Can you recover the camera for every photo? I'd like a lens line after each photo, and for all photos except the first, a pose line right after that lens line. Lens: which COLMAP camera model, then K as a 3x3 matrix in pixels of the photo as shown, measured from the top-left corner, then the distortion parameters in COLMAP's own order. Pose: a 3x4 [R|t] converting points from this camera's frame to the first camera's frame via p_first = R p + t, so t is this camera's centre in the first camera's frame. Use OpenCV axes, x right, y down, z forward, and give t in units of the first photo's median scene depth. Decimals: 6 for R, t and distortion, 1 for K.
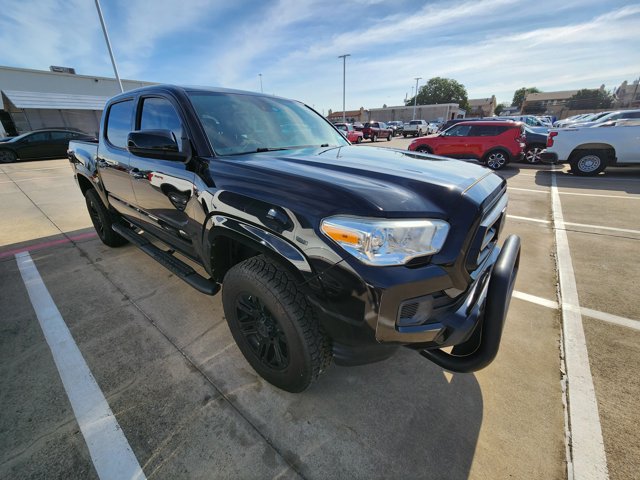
lens RADIAL K [[261.0, 0, 327.5], [0, 261.0, 242.7], [0, 0, 1]] dist [-0.000244, 0.000338]
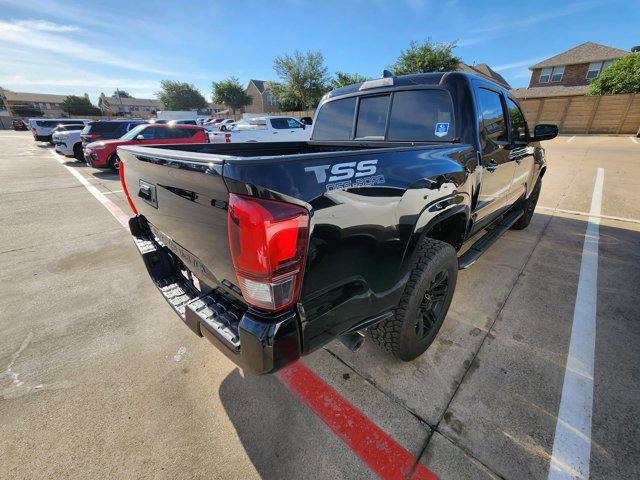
lens RADIAL K [[261.0, 0, 327.5], [0, 261.0, 242.7], [0, 0, 1]] dist [-0.000244, 0.000338]
pose [[0.101384, -0.383083, 0.918133, -1.753467], [0.401248, 0.860240, 0.314621, -0.551805], [-0.910341, 0.336502, 0.240926, 1.391228]]
